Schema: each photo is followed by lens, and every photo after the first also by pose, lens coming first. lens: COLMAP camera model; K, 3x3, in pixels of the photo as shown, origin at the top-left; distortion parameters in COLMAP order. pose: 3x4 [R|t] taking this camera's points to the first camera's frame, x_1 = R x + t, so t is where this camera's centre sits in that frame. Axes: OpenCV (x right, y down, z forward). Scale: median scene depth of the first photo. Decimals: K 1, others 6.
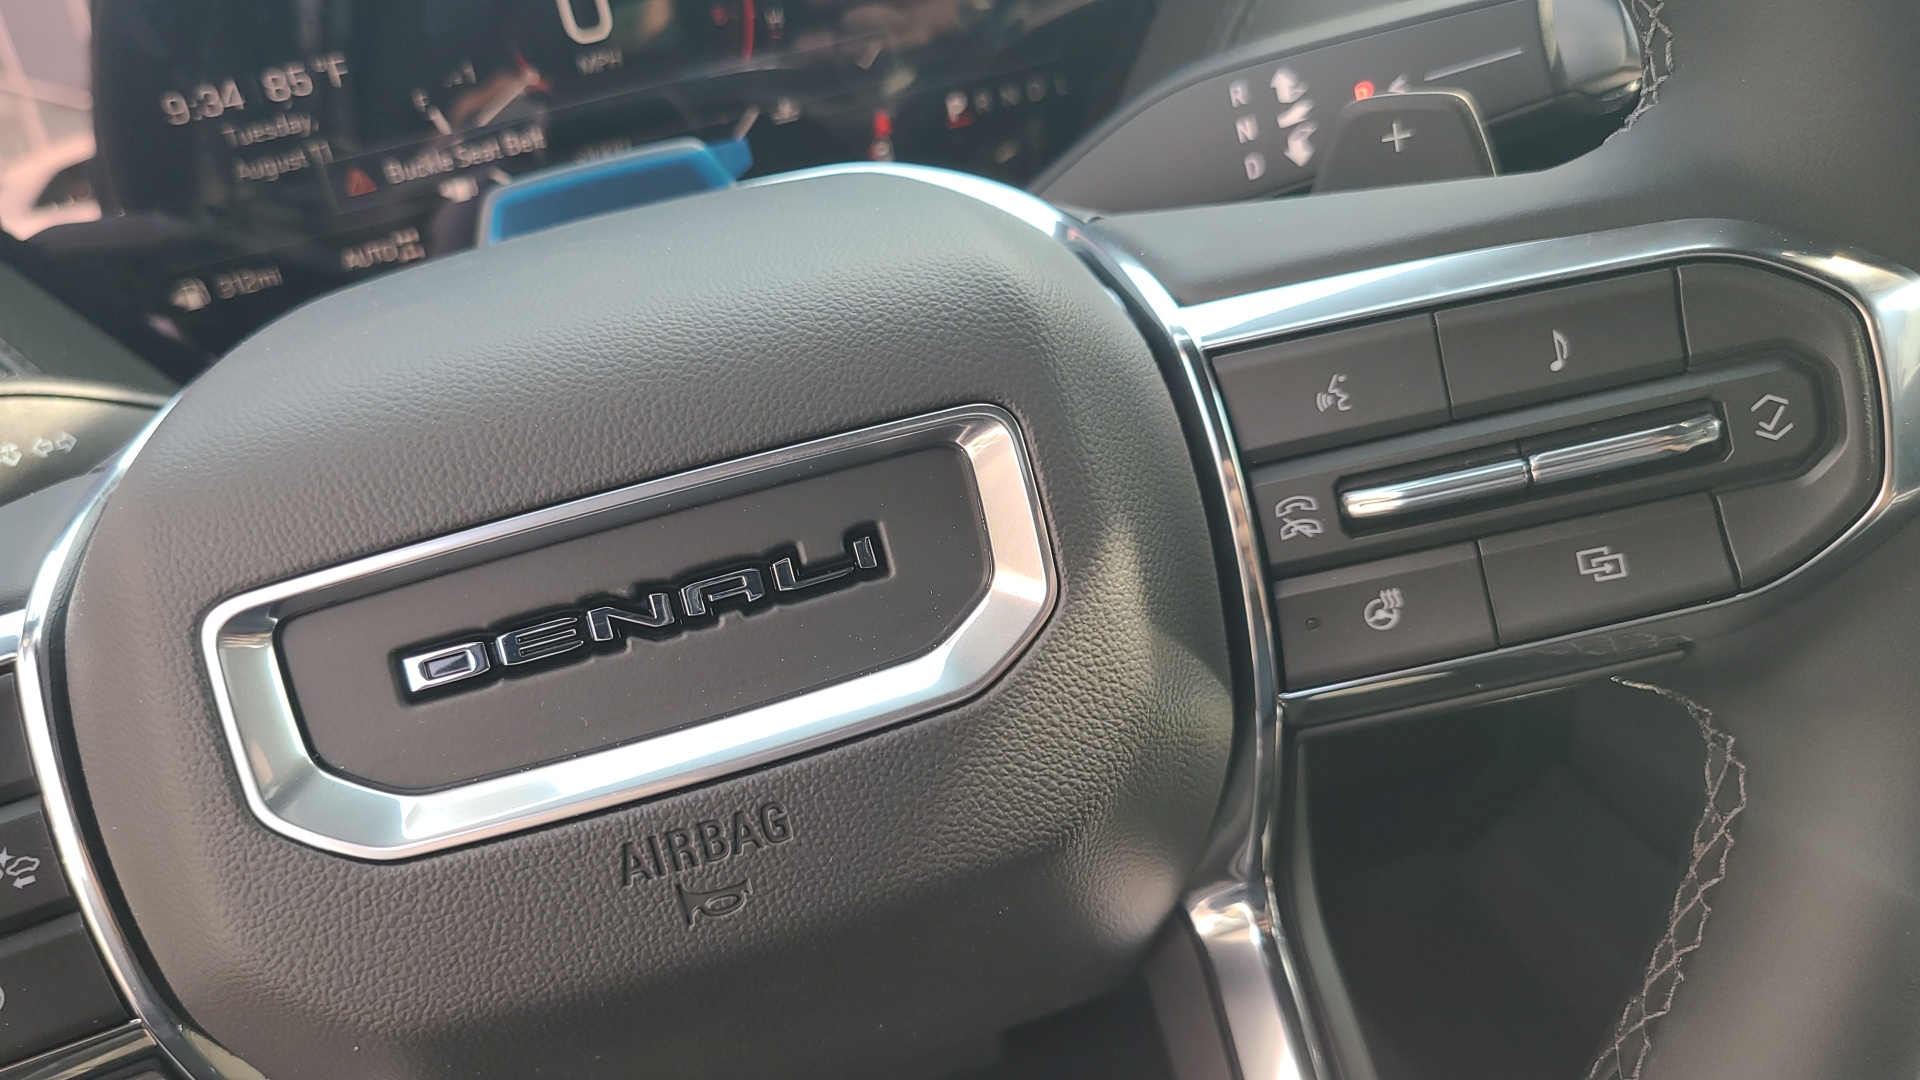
lens RADIAL K [[1450.4, 0, 898.3], [0, 1450.4, 509.6], [0, 0, 1]] dist [0.011463, 0.007772]
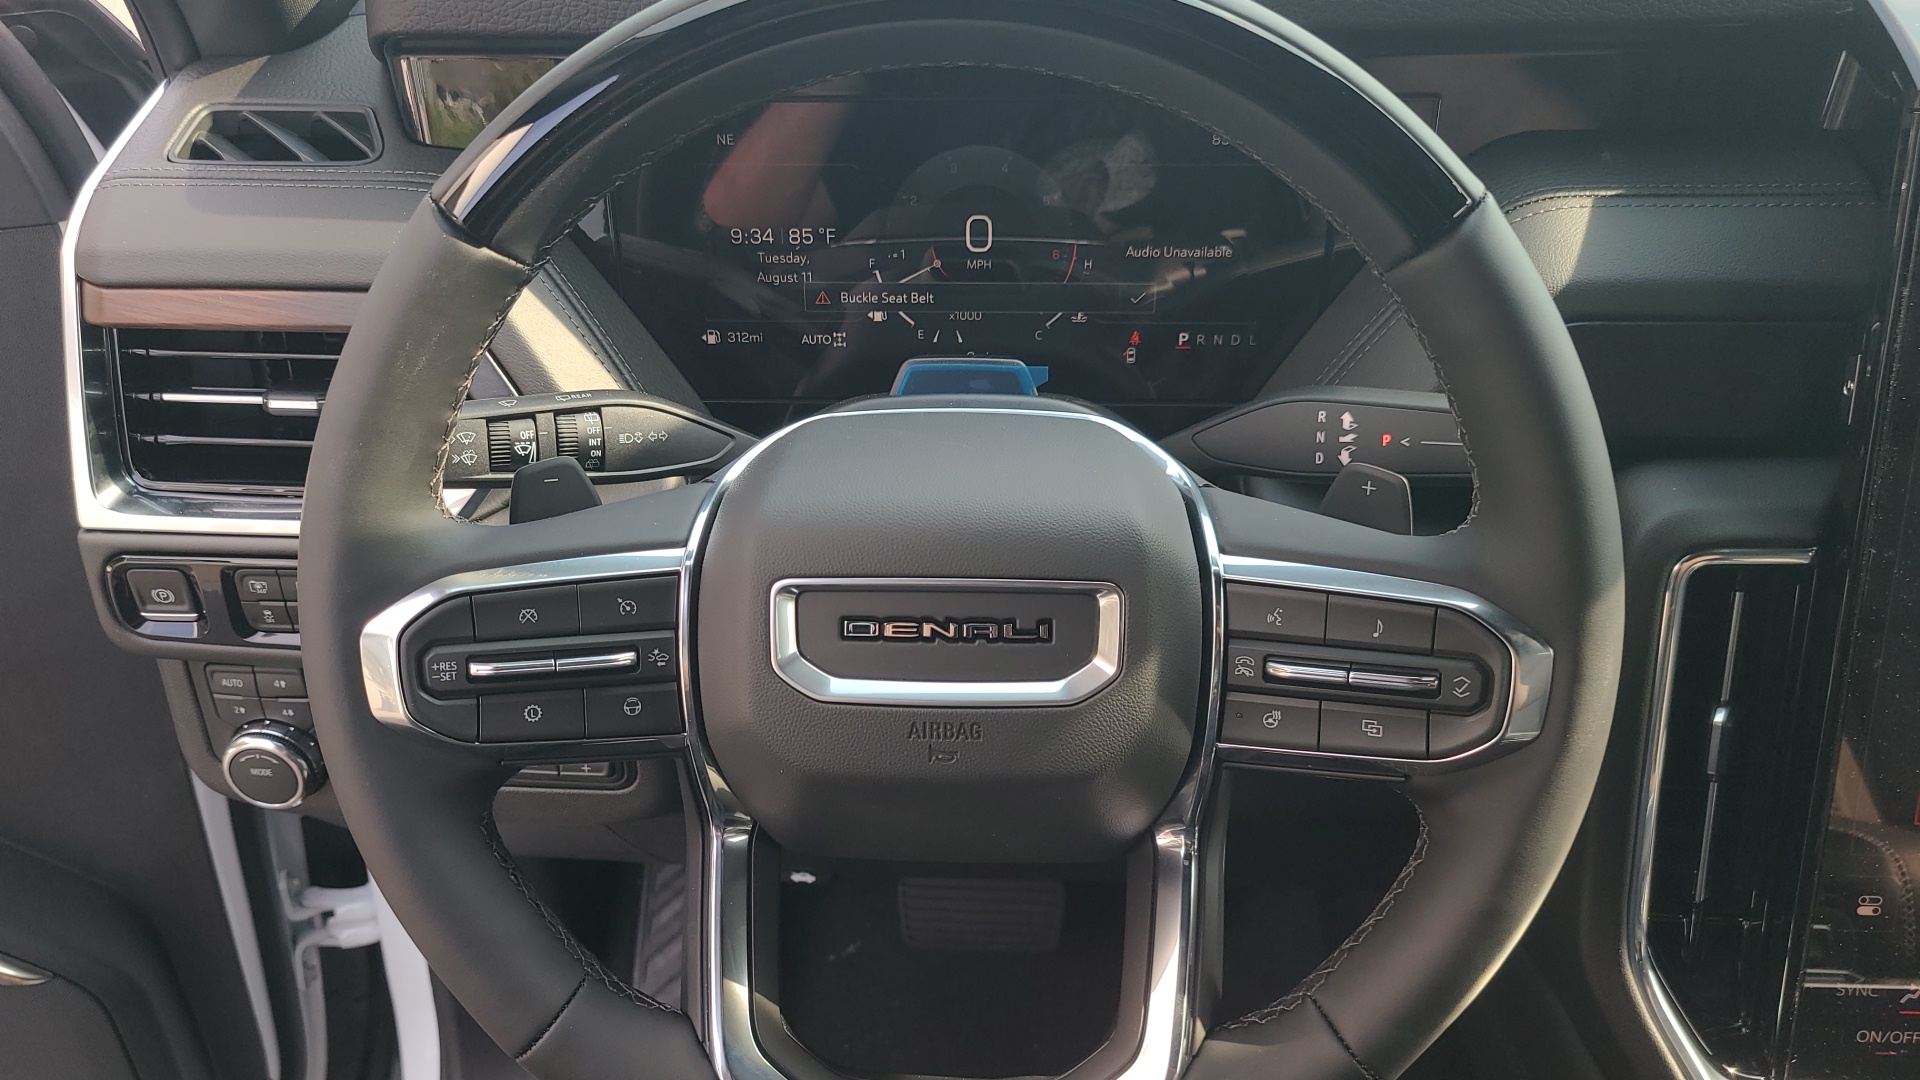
lens RADIAL K [[1548.1, 0, 924.9], [0, 1548.1, 525.2], [0, 0, 1]] dist [0.145974, -0.203626]
pose [[0.957031, 0.270917, -0.103416, 0.005216], [-0.263594, 0.961380, 0.079162, -0.279879], [0.120869, -0.048500, 0.991483, -1.473494]]
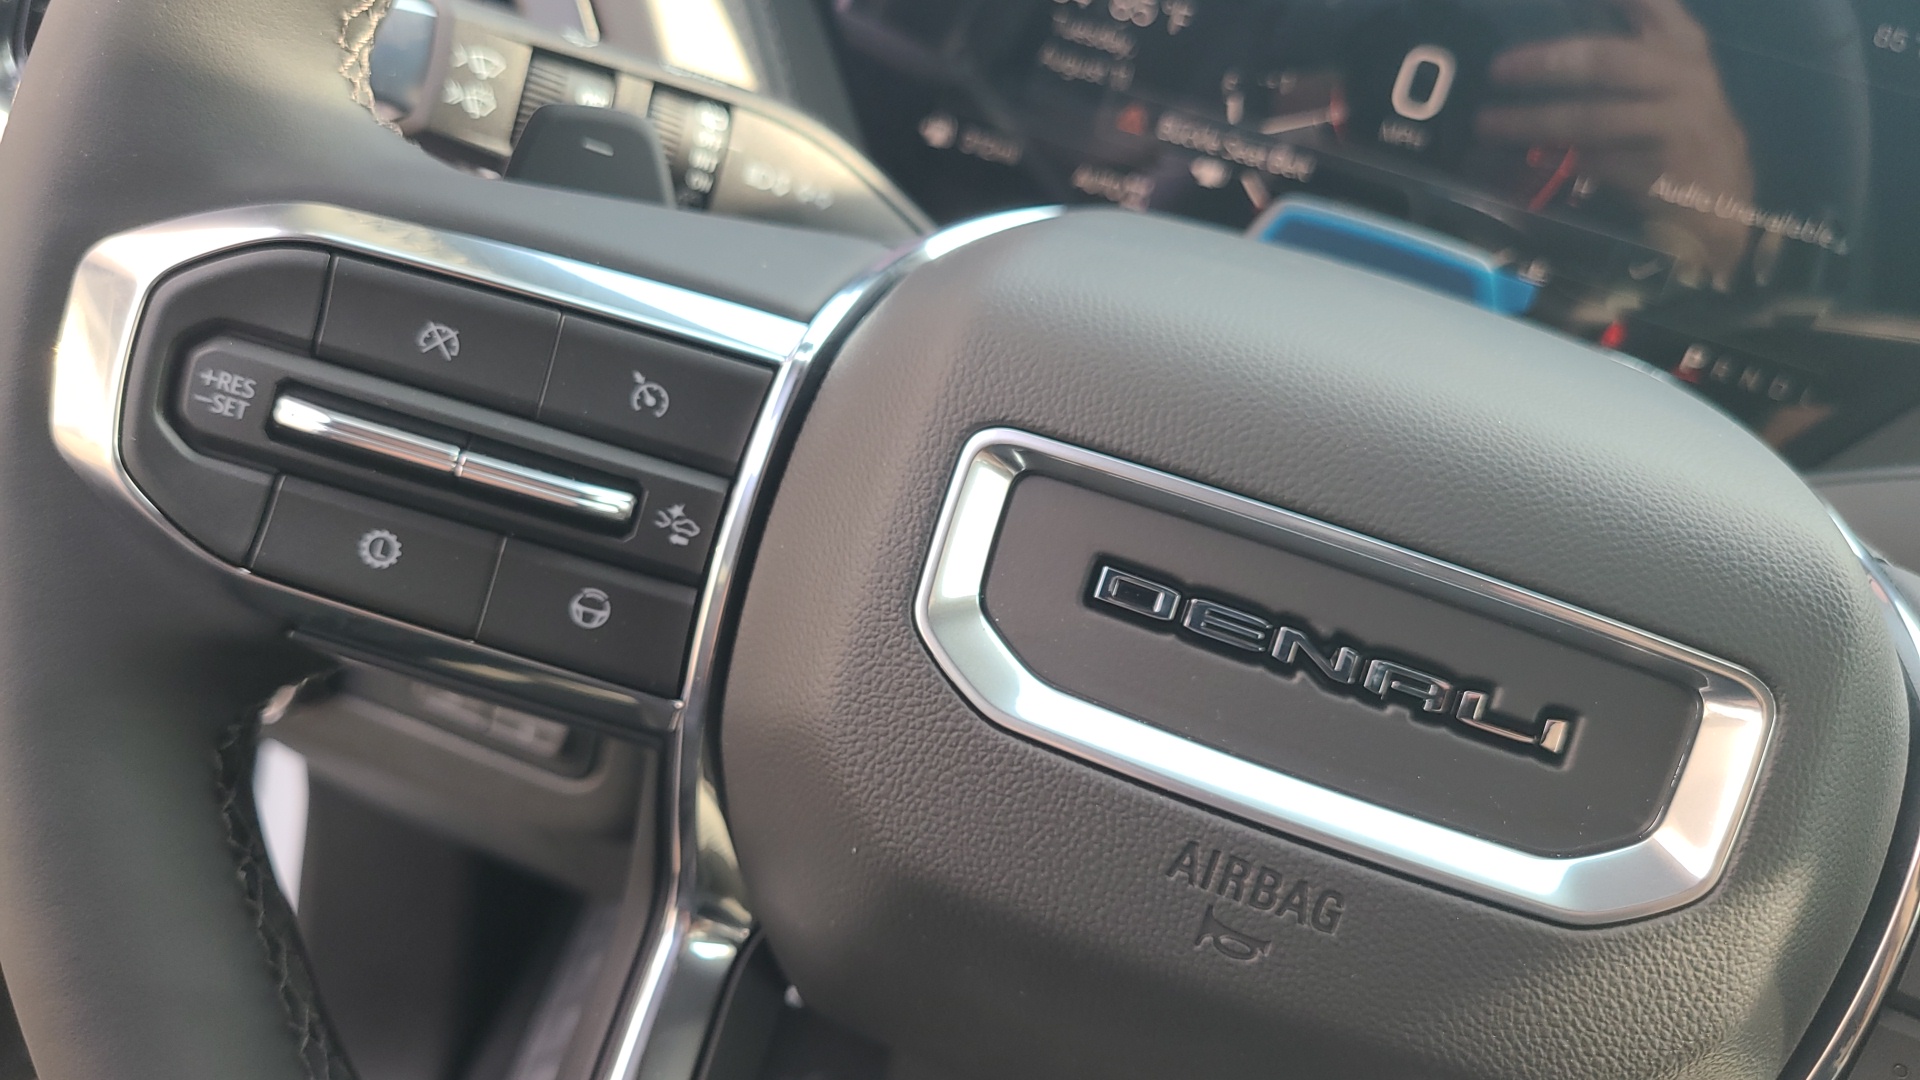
lens RADIAL K [[1448.8, 0, 943.3], [0, 1448.8, 528.3], [0, 0, 1]] dist [0.017175, -0.005983]
pose [[0.819569, 0.547313, -0.169574, -0.270674], [-0.551053, 0.833985, 0.028455, 0.113029], [0.156996, 0.070124, 0.985107, -0.029373]]
